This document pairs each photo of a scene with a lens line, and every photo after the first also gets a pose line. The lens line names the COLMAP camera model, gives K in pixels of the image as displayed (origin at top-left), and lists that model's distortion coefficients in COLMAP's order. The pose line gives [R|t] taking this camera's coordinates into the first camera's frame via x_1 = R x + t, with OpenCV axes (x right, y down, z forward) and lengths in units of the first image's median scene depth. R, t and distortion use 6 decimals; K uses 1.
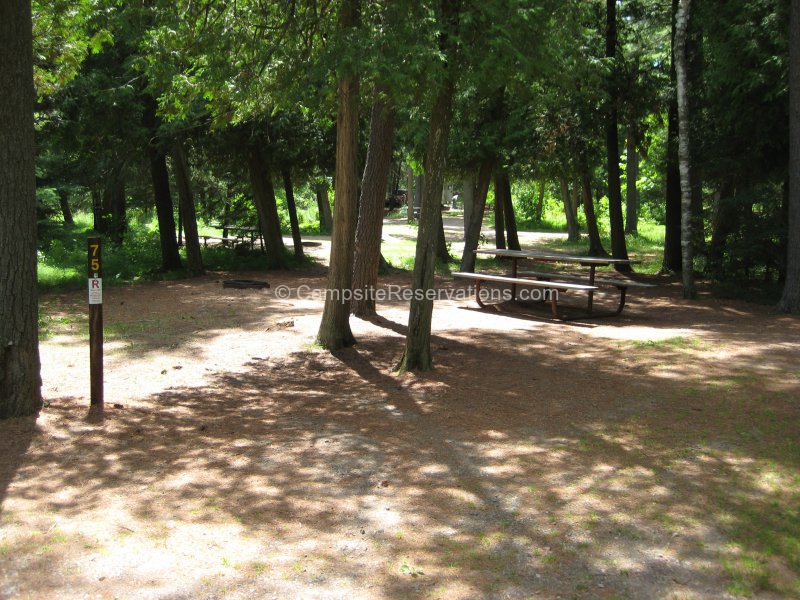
lens RADIAL K [[867.4, 0, 400.0], [0, 867.4, 300.0], [0, 0, 1]] dist [-0.119113, 0.137221]
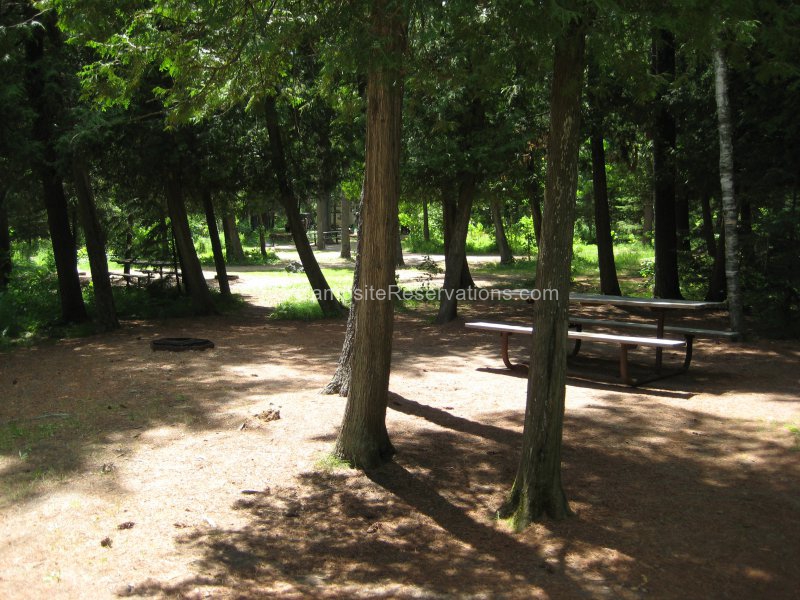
lens RADIAL K [[867.4, 0, 400.0], [0, 867.4, 300.0], [0, 0, 1]] dist [-0.119113, 0.137221]
pose [[0.991781, -0.031928, 0.123900, -0.083601], [0.035032, 0.999123, -0.022949, -0.033663], [-0.123059, 0.027101, 0.992029, 0.233407]]
